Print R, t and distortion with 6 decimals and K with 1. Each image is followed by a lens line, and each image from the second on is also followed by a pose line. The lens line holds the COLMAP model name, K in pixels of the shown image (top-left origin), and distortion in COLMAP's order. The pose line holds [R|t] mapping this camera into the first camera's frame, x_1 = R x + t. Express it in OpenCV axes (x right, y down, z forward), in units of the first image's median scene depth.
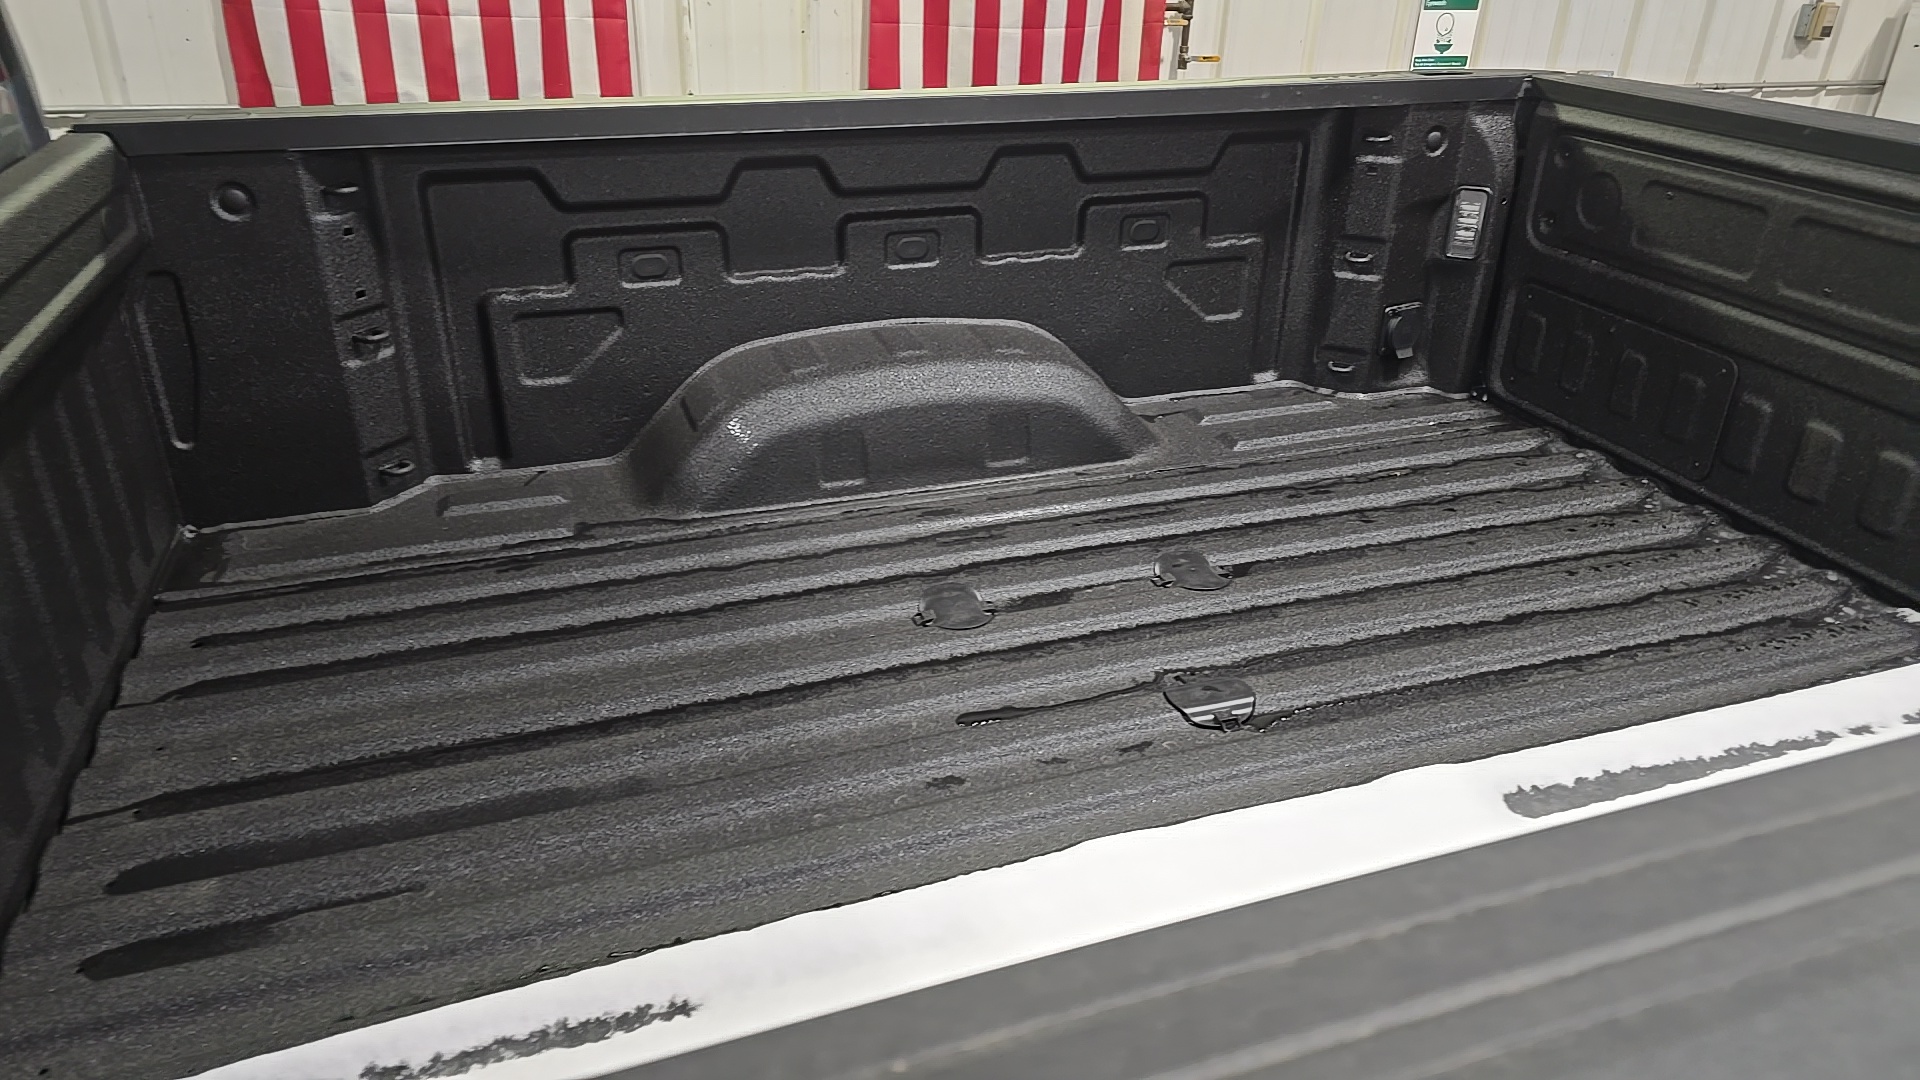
lens RADIAL K [[1267.6, 0, 959.3], [0, 1267.6, 535.3], [0, 0, 1]] dist [0.042396, -0.033984]
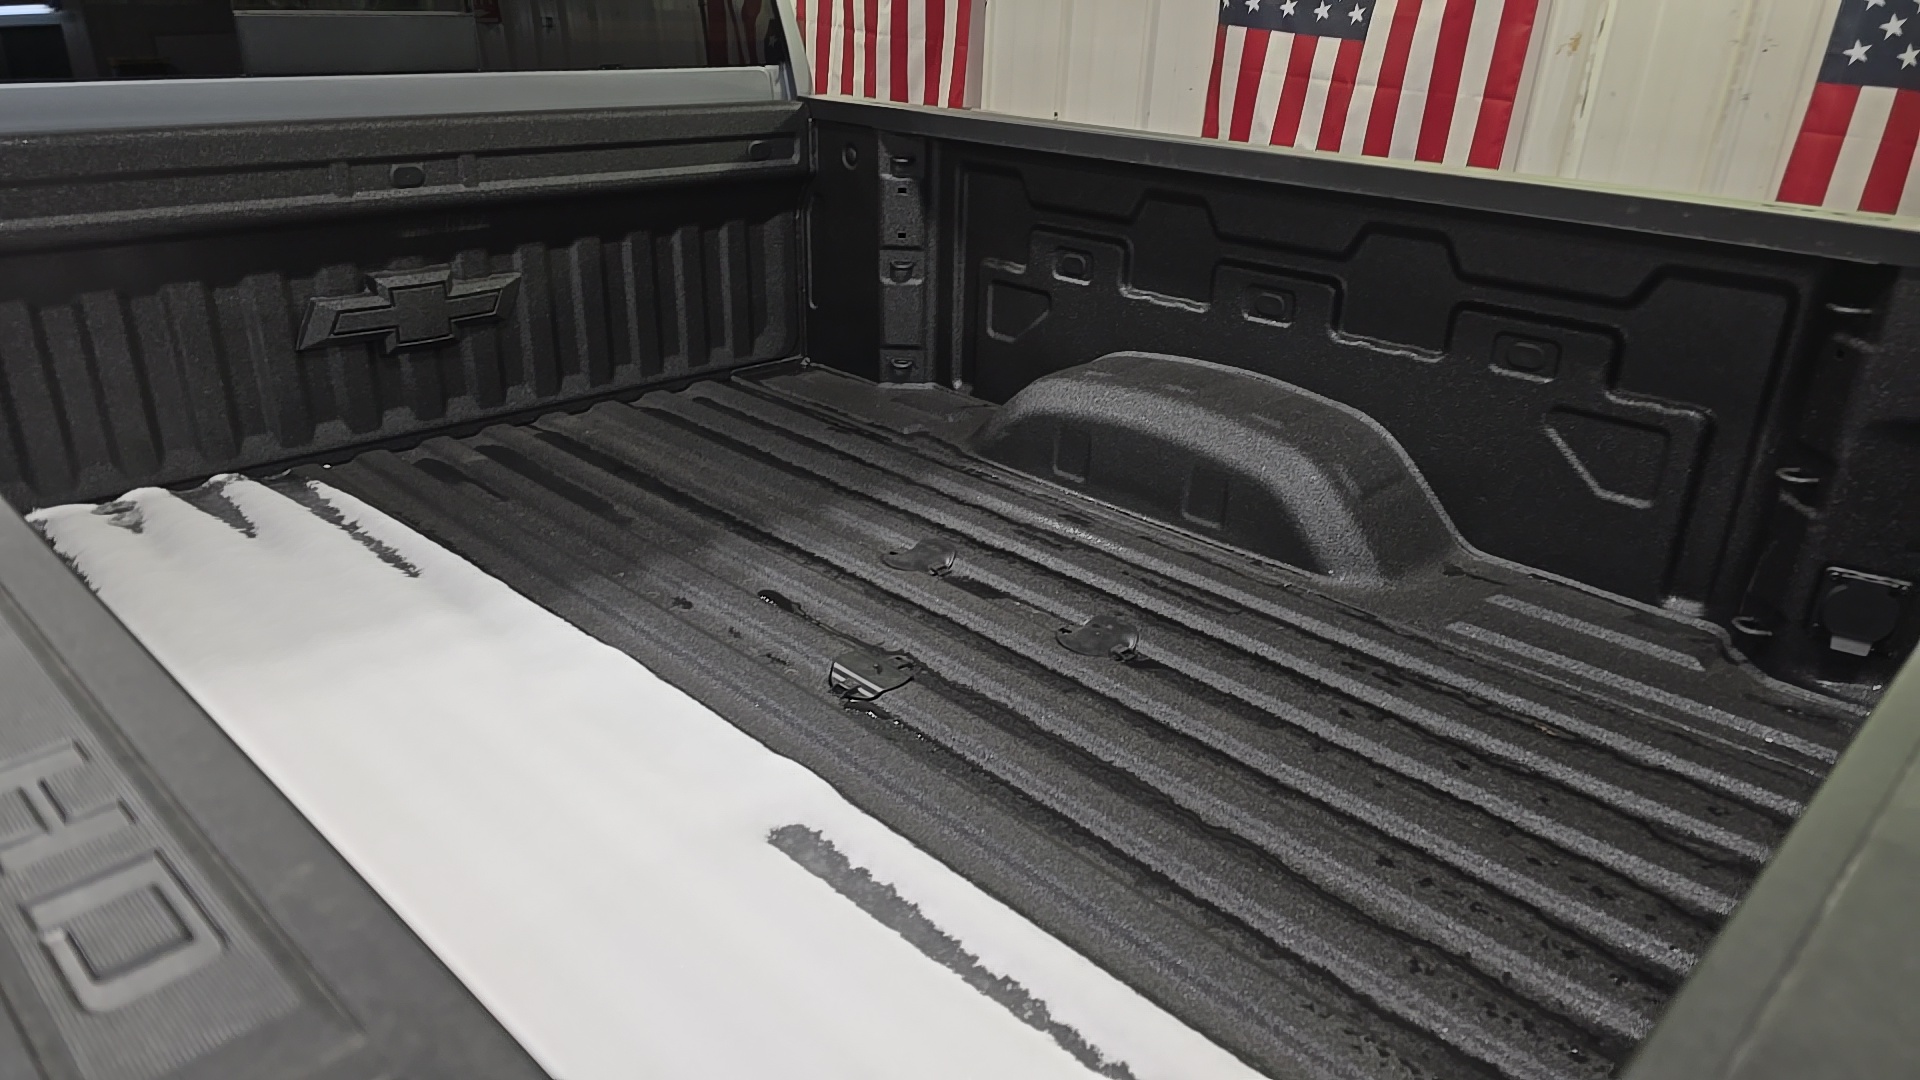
lens RADIAL K [[1267.6, 0, 961.8], [0, 1267.6, 541.9], [0, 0, 1]] dist [0.042396, -0.033984]
pose [[0.450604, 0.362193, -0.815949, 0.830508], [-0.411995, 0.895215, 0.169856, -0.145202], [0.791970, 0.259629, 0.552609, 0.341955]]
